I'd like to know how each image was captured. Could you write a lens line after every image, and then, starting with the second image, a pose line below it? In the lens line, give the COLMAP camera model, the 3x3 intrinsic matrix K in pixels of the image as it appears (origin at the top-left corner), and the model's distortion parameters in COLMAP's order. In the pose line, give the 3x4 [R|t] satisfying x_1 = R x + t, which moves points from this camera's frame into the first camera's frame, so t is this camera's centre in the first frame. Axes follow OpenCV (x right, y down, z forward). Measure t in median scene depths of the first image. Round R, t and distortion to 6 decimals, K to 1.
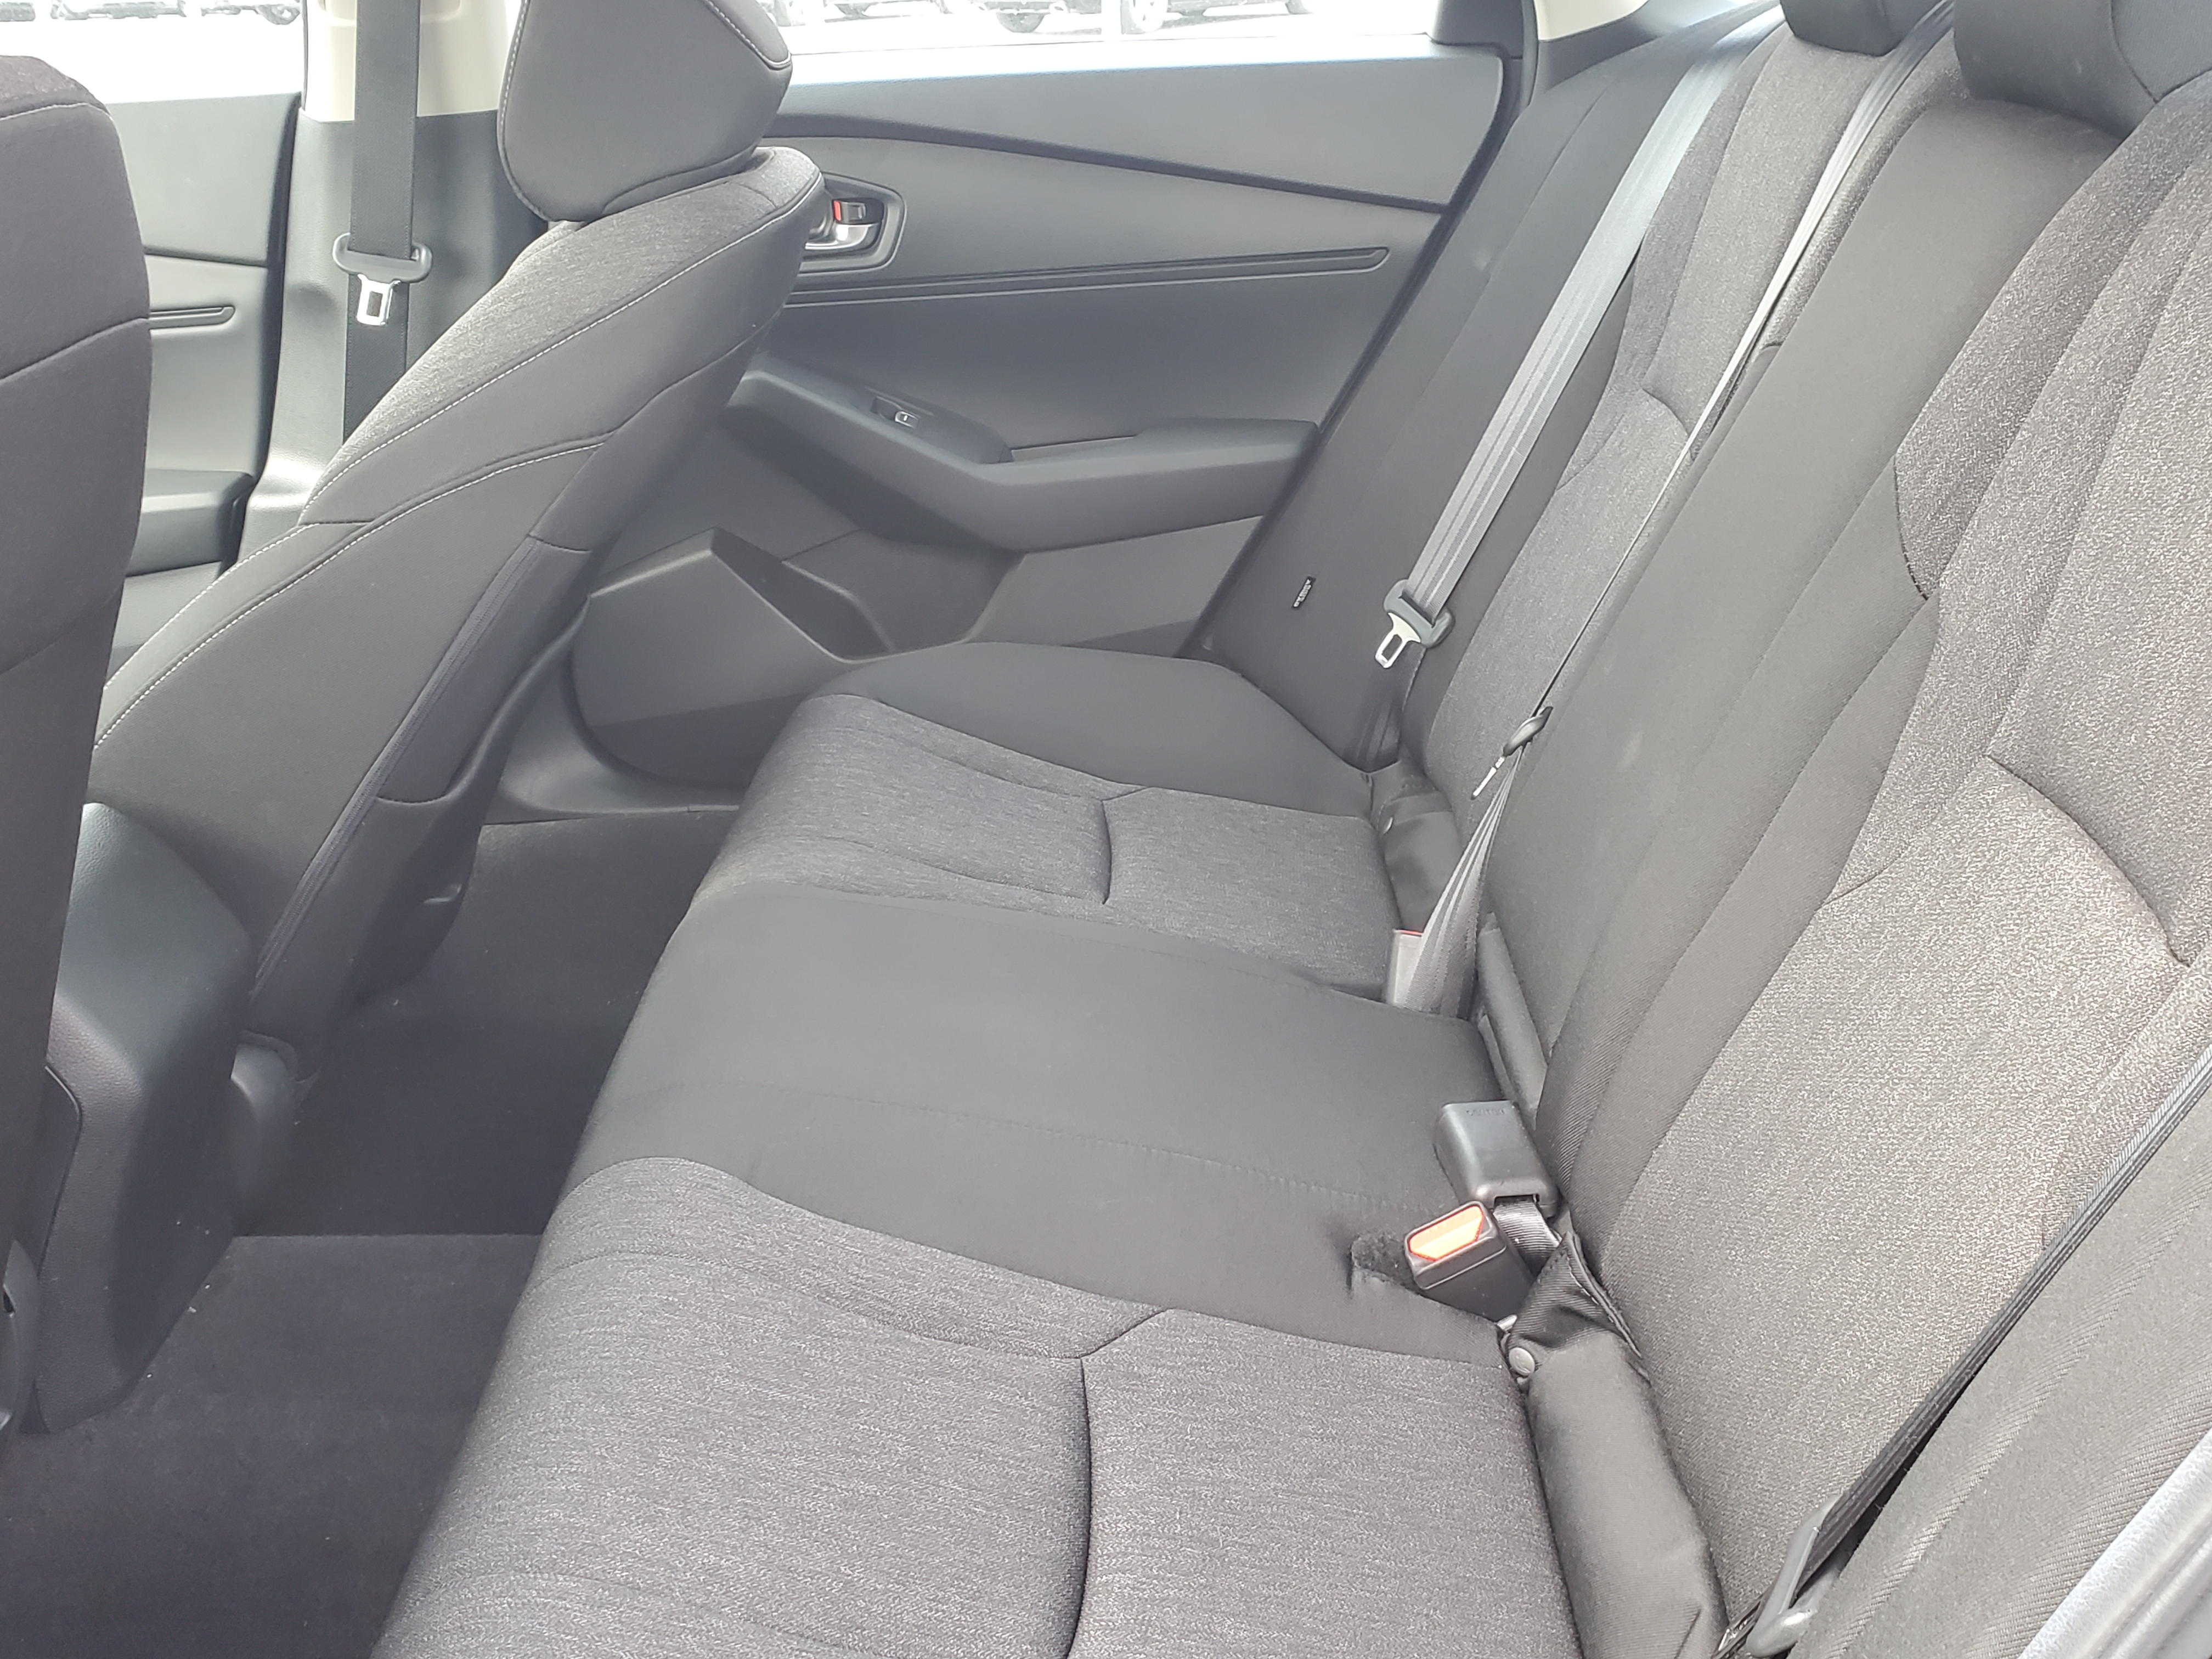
lens RADIAL K [[2161.8, 0, 1064.9], [0, 2161.8, 835.0], [0, 0, 1]] dist [0.140207, -0.388664]
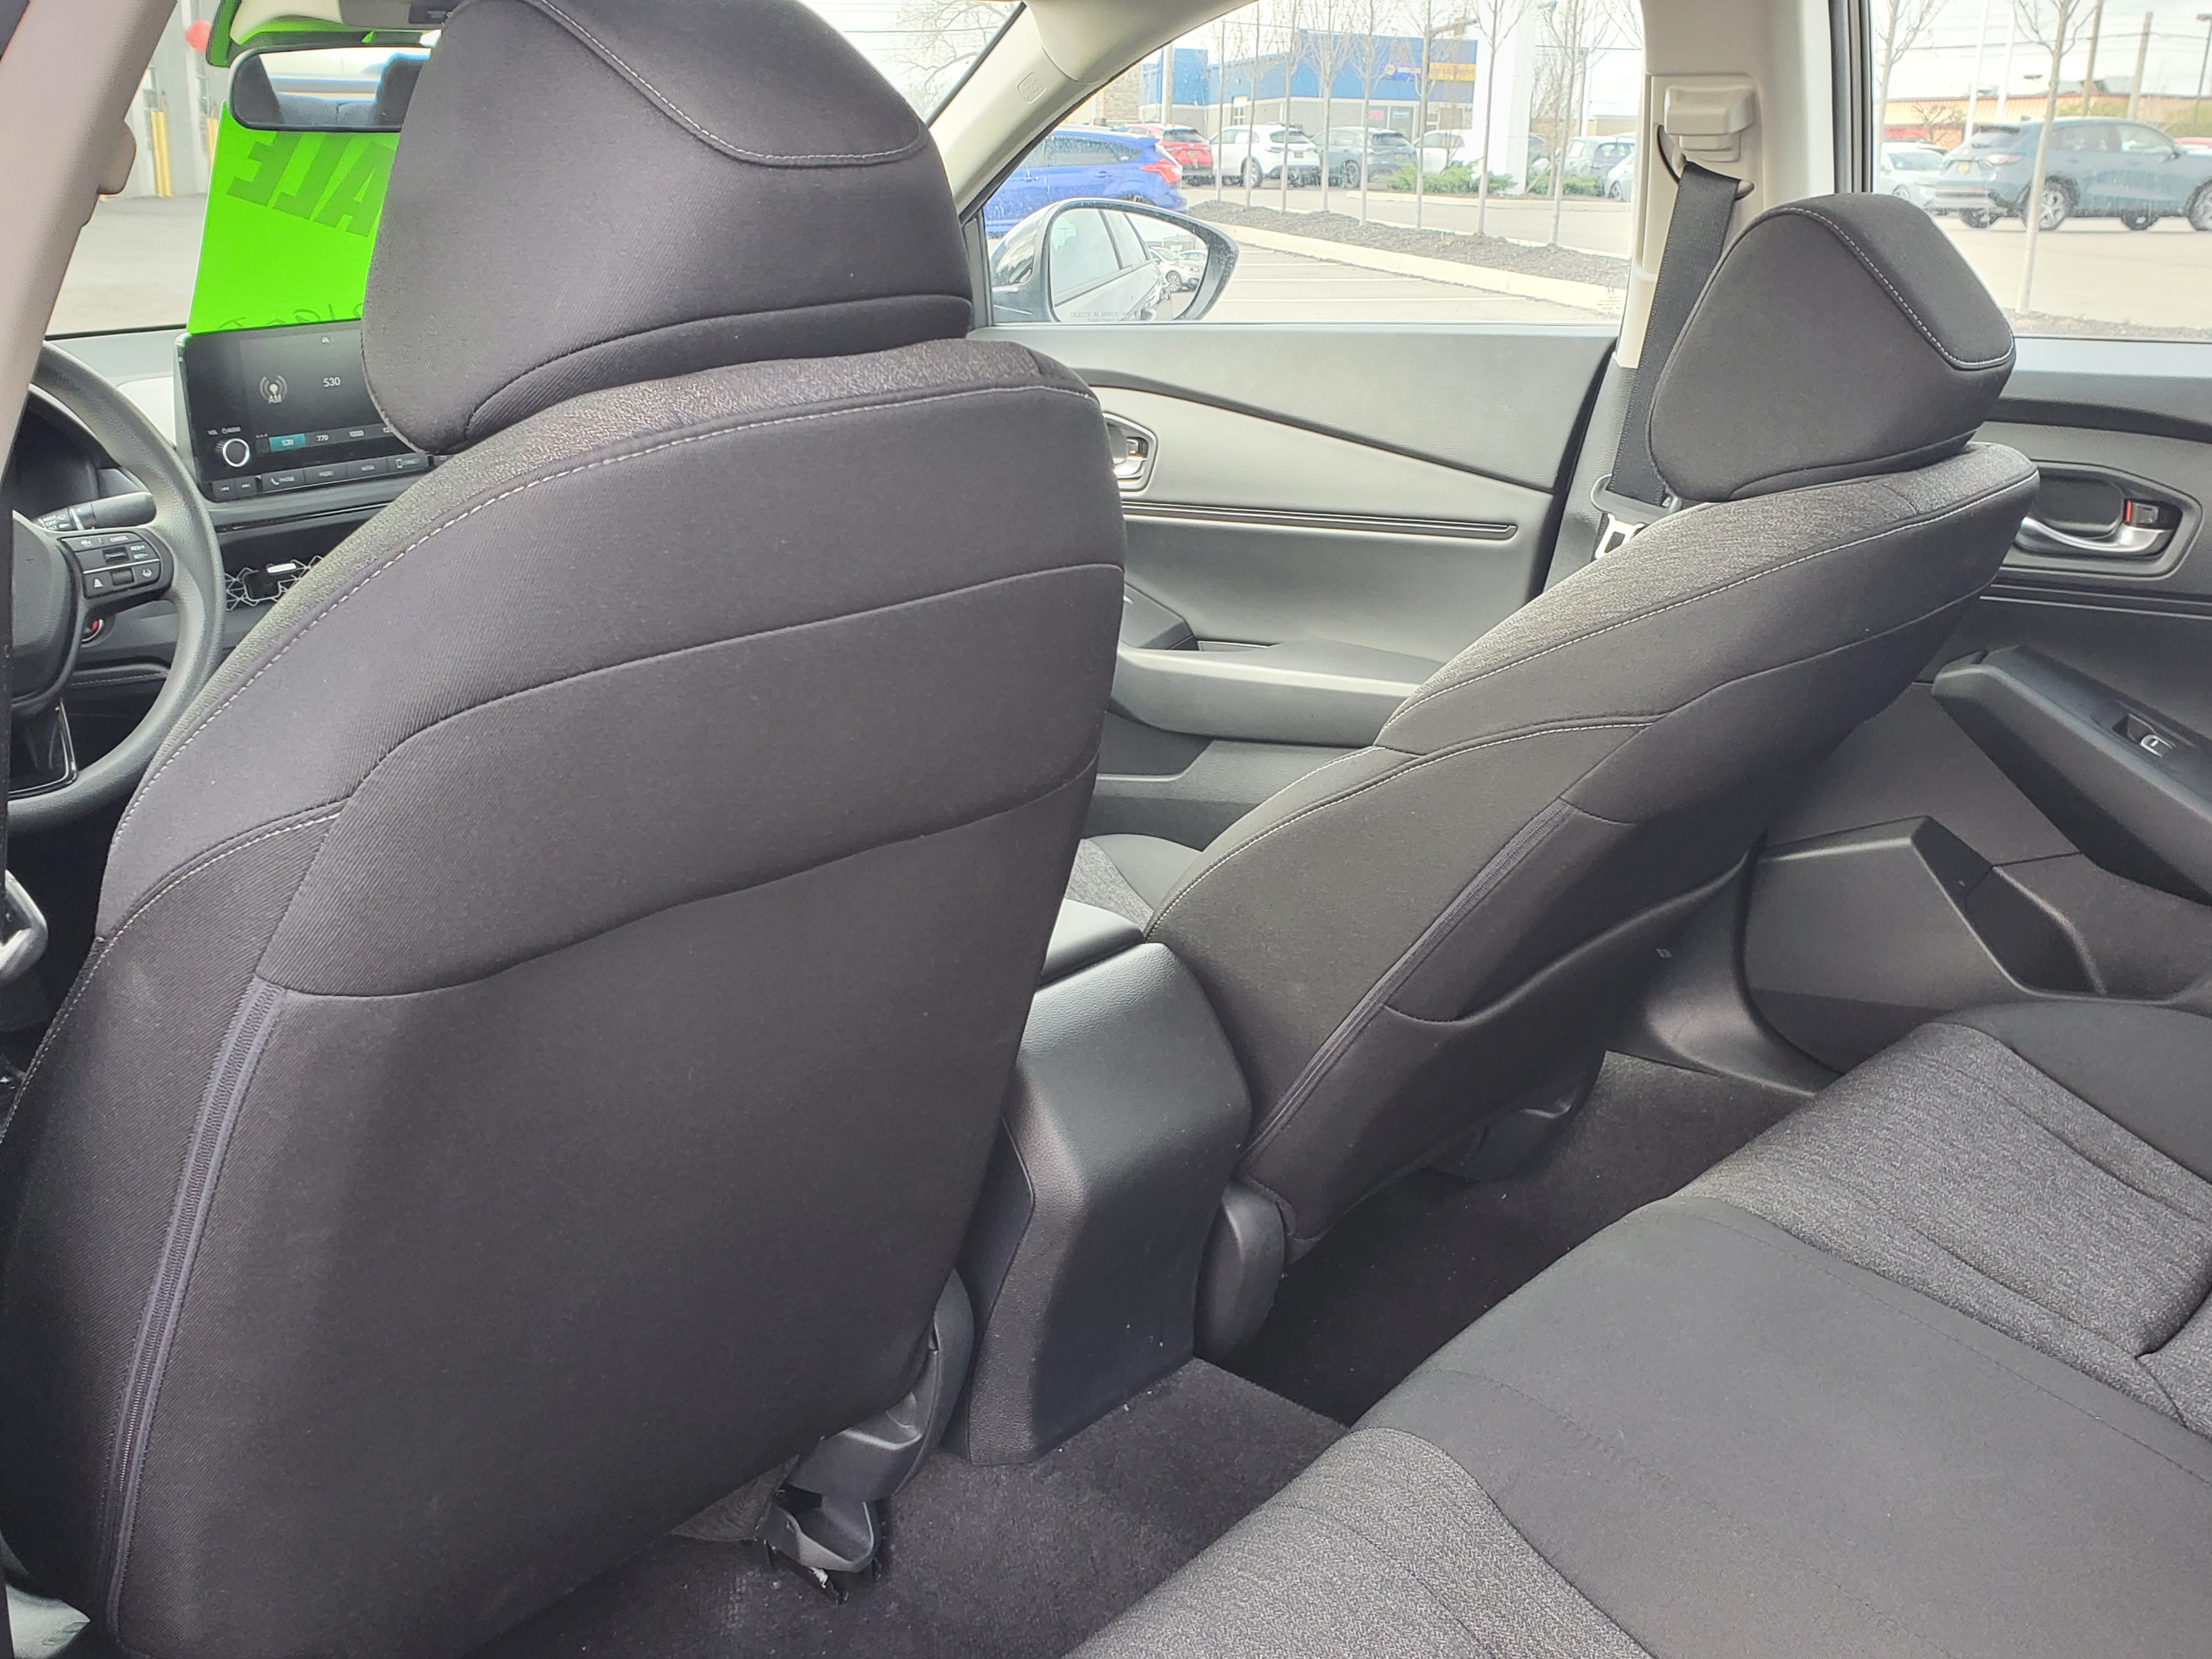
lens RADIAL K [[2161.8, 0, 1064.9], [0, 2161.8, 835.0], [0, 0, 1]] dist [0.140207, -0.388664]
pose [[0.766280, 0.218921, -0.604061, 0.139078], [-0.267585, 0.963485, 0.009737, -0.049820], [0.584135, 0.154176, 0.796879, 0.045625]]
